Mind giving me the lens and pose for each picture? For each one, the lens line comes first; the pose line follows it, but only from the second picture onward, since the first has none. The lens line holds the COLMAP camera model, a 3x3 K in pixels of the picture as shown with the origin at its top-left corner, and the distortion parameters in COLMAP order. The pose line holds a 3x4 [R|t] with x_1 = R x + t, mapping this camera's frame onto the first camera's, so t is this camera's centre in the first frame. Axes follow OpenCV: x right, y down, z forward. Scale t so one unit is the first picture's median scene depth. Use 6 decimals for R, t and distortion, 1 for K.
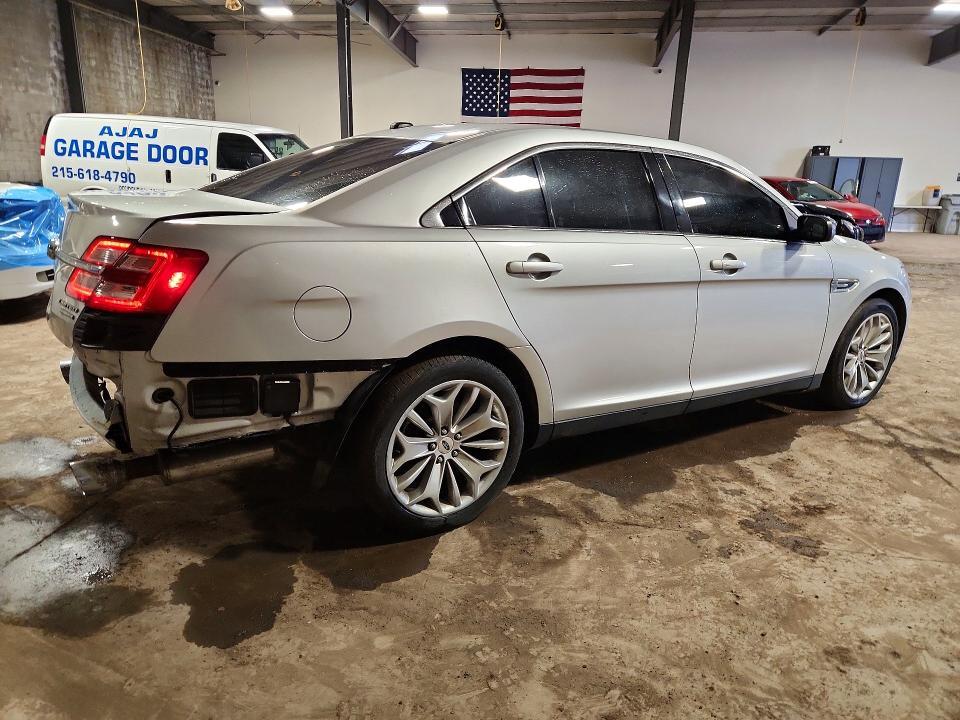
lens RADIAL K [[612.9, 0, 480.0], [0, 612.9, 360.0], [0, 0, 1]] dist [0.001570, -0.002266]
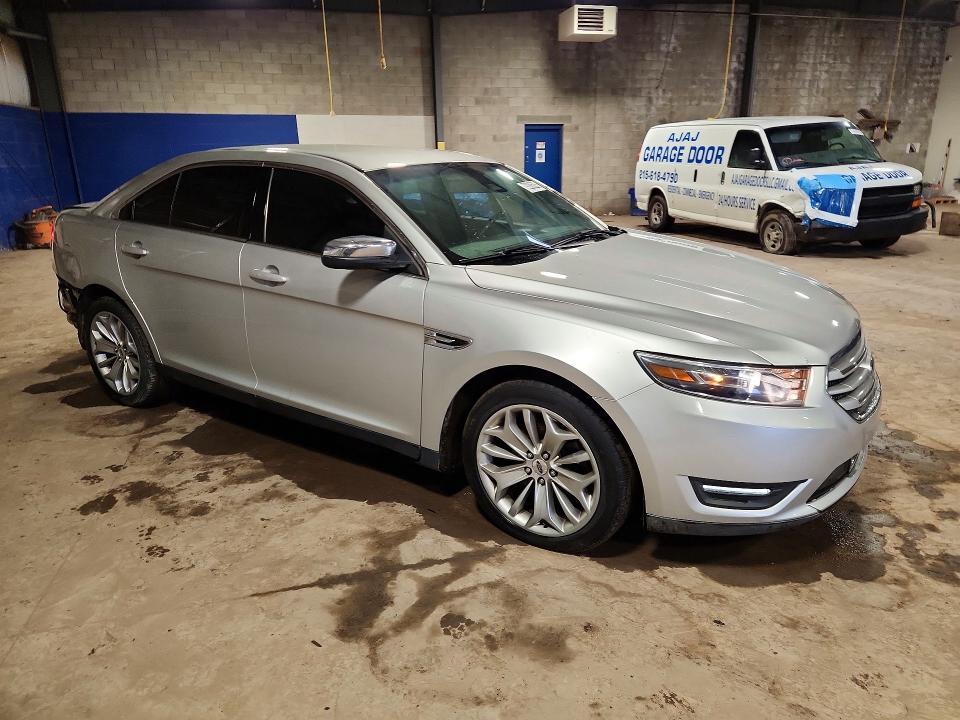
lens RADIAL K [[628.6, 0, 480.0], [0, 628.6, 360.0], [0, 0, 1]] dist [0.000573, -0.014353]
pose [[0.425967, 0.226668, -0.875885, 0.252780], [-0.222325, 0.964648, 0.141516, -0.041760], [0.876997, 0.134450, 0.461302, 0.142020]]
